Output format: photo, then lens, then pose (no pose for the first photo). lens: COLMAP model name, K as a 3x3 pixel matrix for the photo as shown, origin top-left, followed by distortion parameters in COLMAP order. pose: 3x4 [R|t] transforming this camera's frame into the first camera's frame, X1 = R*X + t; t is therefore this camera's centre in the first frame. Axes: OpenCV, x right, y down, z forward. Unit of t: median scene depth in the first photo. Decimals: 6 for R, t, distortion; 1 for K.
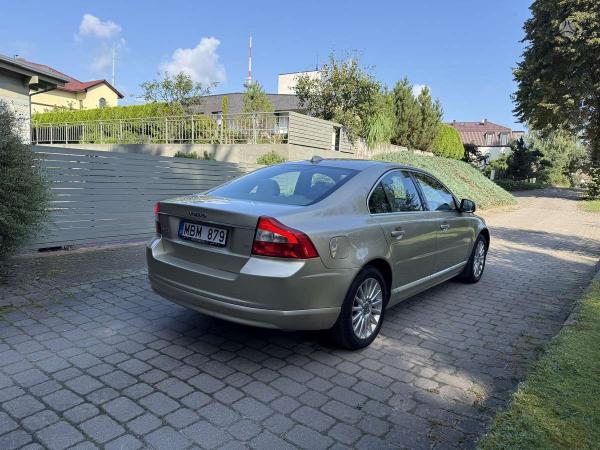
lens RADIAL K [[434.8, 0, 300.0], [0, 434.8, 225.0], [0, 0, 1]] dist [0.055591, -0.050778]
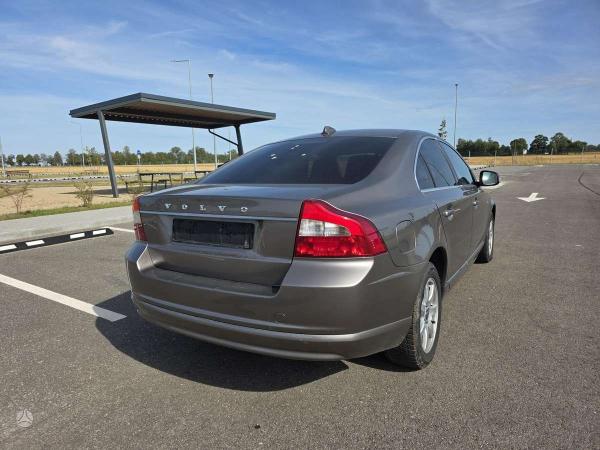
lens RADIAL K [[450.8, 0, 300.0], [0, 450.8, 225.0], [0, 0, 1]] dist [0.100099, -0.159506]
pose [[0.990027, -0.081592, 0.114846, -0.180136], [0.080359, 0.996648, 0.015331, 0.006921], [-0.115712, -0.005949, 0.993265, 0.280229]]
